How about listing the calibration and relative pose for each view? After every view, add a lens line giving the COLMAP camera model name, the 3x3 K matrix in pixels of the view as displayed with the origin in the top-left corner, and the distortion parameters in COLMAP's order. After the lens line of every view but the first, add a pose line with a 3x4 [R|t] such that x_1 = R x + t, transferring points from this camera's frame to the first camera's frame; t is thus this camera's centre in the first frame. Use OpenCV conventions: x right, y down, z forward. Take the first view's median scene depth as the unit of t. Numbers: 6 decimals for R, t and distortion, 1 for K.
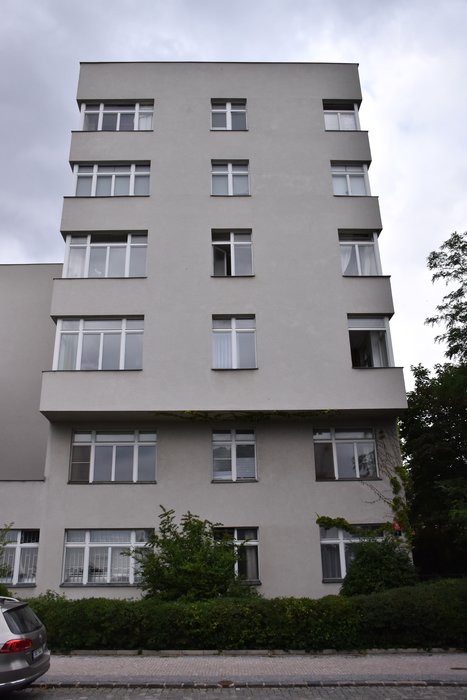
lens RADIAL K [[587.6, 0, 232.9], [0, 587.6, 350.1], [0, 0, 1]] dist [-0.077101, -0.003577]
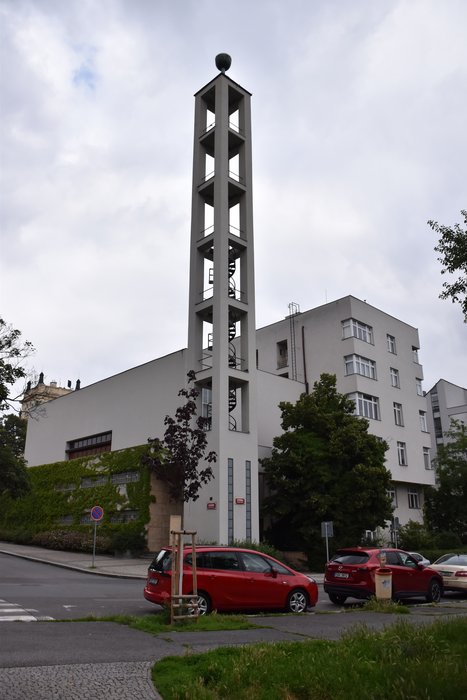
lens RADIAL K [[587.6, 0, 233.4], [0, 587.6, 350.2], [0, 0, 1]] dist [-0.077101, -0.003577]
pose [[0.726558, 0.239077, 0.644170, -2.007100], [-0.270770, 0.961273, -0.051365, -0.102266], [-0.631504, -0.137102, 0.763155, -0.375684]]
